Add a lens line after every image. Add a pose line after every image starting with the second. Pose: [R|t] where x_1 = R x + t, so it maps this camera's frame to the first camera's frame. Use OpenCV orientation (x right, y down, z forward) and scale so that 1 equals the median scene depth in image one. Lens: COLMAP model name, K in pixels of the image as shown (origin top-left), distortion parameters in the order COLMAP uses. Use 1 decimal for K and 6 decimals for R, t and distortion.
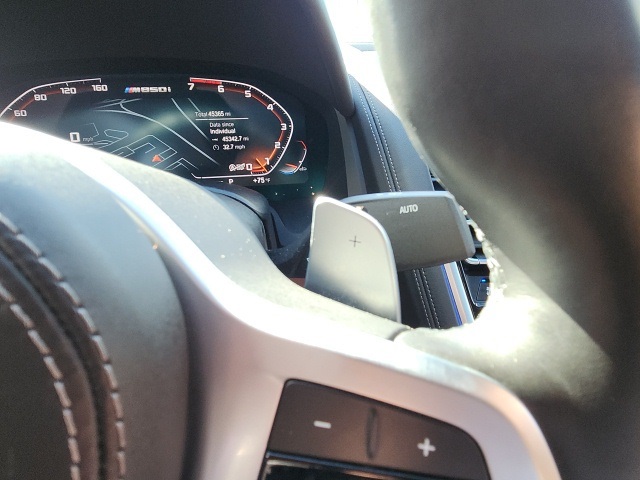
lens RADIAL K [[358.5, 0, 319.0], [0, 358.5, 239.9], [0, 0, 1]] dist [0.005016, 0.000101]
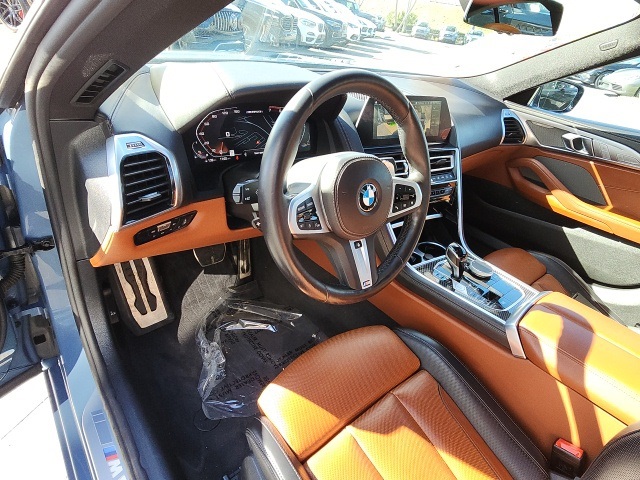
lens RADIAL K [[358.5, 0, 322.8], [0, 358.5, 239.3], [0, 0, 1]] dist [0.005016, 0.000101]
pose [[0.859721, -0.153225, 0.487240, -1.280207], [0.075799, 0.981653, 0.174960, 0.008704], [-0.505108, -0.113484, 0.855562, -1.201657]]
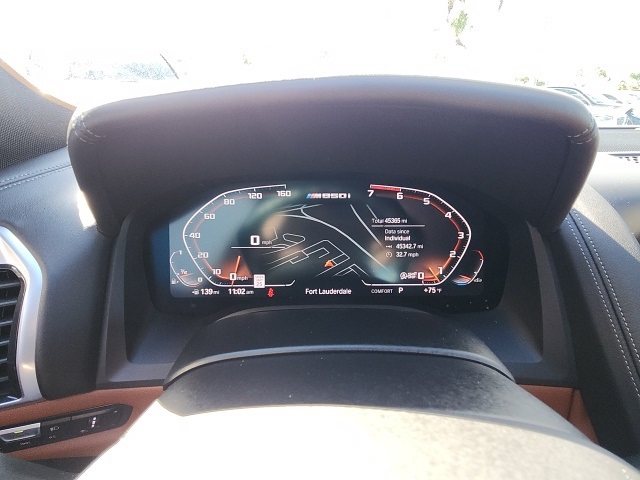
lens RADIAL K [[358.5, 0, 320.4], [0, 358.5, 240.4], [0, 0, 1]] dist [0.005016, 0.000101]
pose [[0.988564, 0.060333, -0.138210, -0.339190], [-0.073585, 0.992956, -0.092869, -0.193521], [0.131633, 0.101977, 0.986039, 0.032470]]
